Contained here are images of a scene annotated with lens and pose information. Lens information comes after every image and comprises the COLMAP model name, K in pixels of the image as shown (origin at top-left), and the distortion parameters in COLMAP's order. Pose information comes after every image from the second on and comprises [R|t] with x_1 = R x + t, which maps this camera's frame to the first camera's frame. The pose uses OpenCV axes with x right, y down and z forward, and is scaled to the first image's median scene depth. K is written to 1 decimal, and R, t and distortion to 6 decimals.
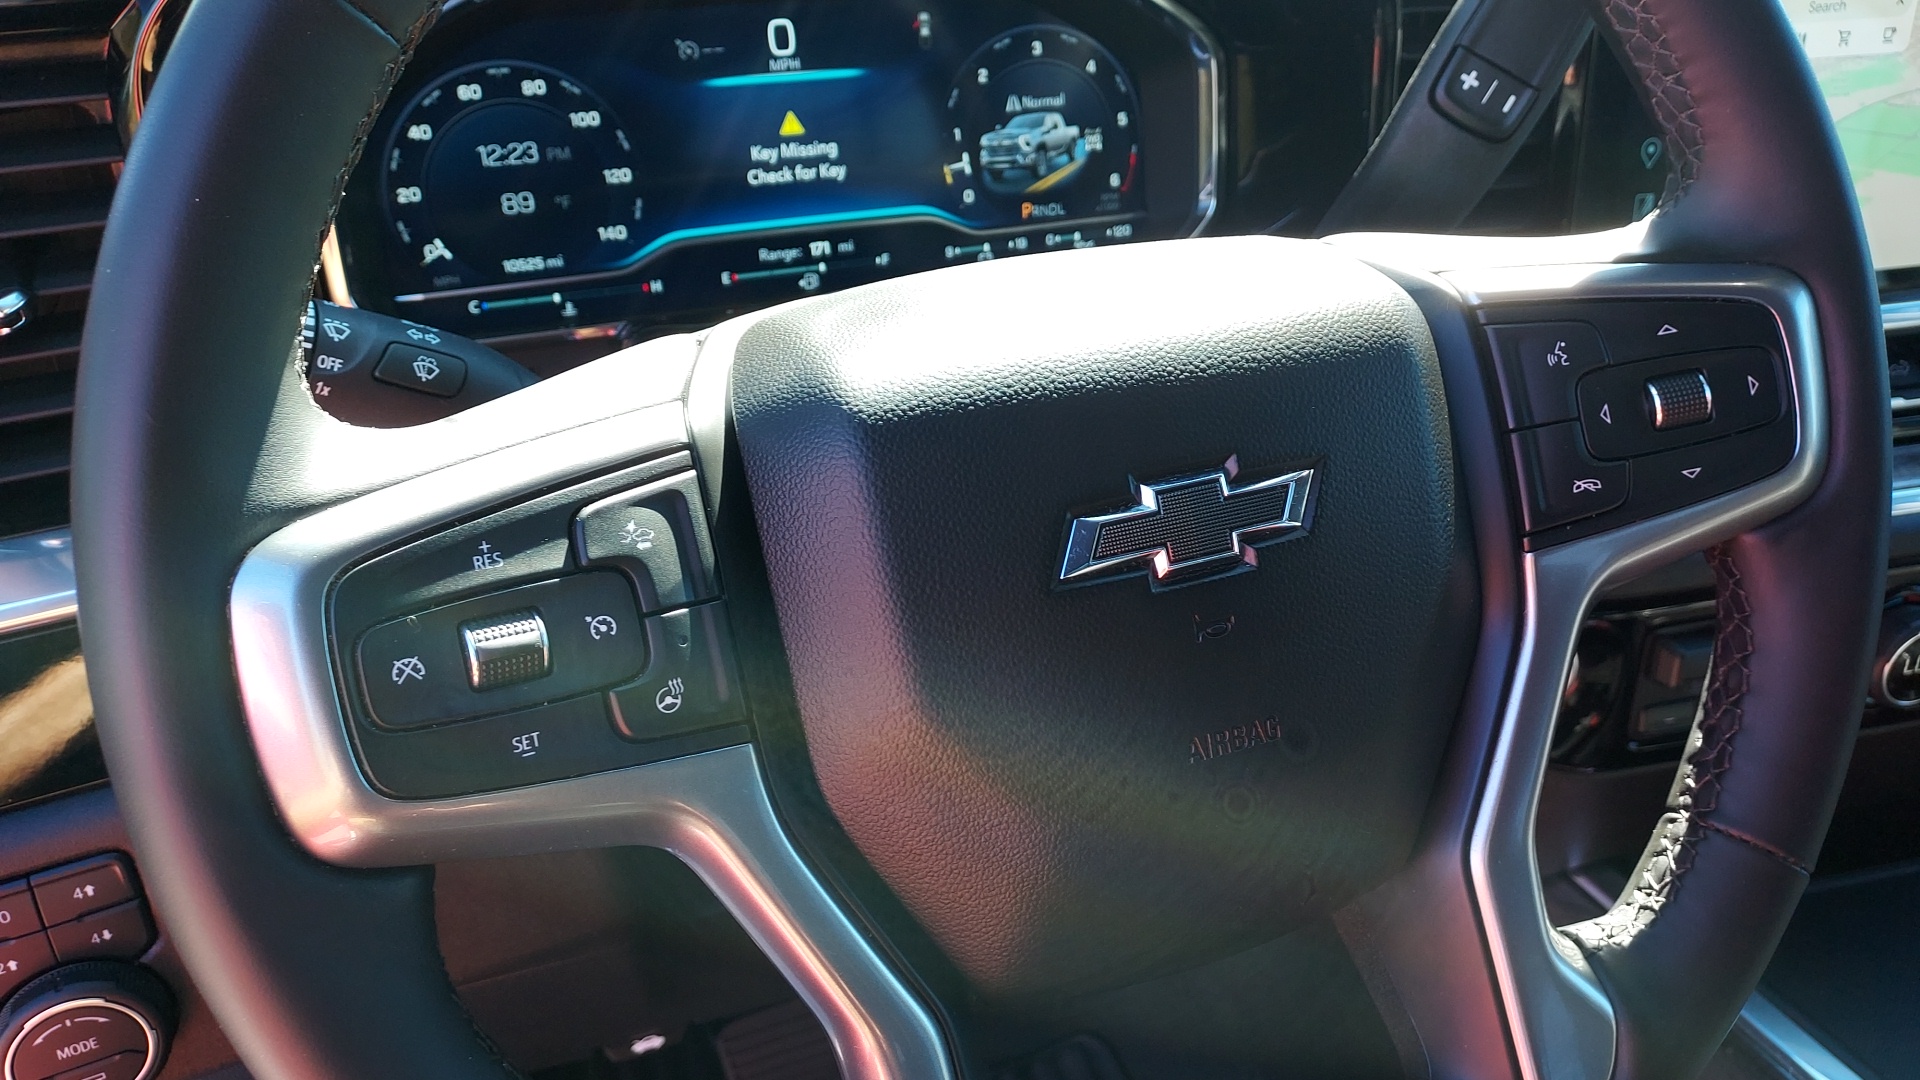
lens RADIAL K [[1395.1, 0, 980.6], [0, 1395.1, 522.4], [0, 0, 1]] dist [0.061382, -0.045694]
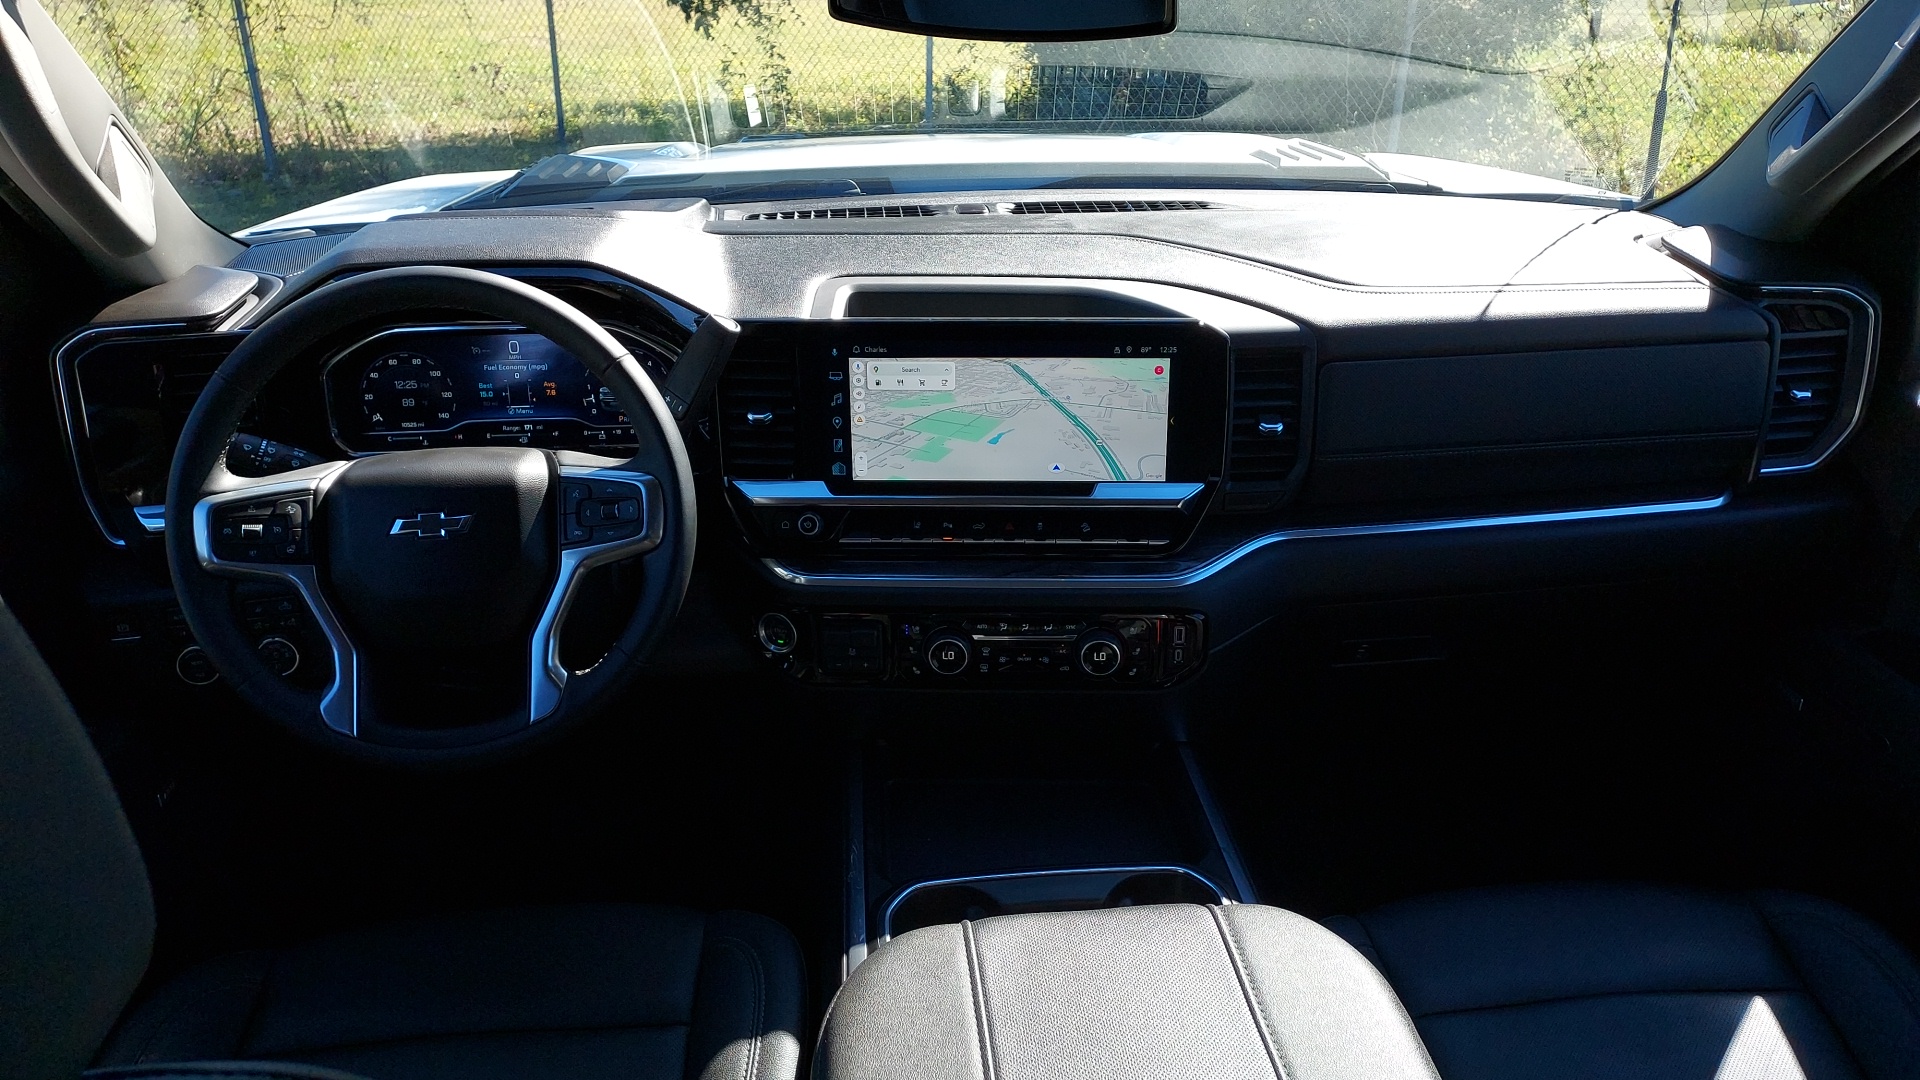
lens RADIAL K [[1395.1, 0, 980.6], [0, 1395.1, 522.4], [0, 0, 1]] dist [0.061382, -0.045694]
pose [[0.957114, 0.112547, -0.266957, 1.432176], [-0.133321, 0.989197, -0.060955, 0.016090], [0.257213, 0.093932, 0.961779, -1.252467]]
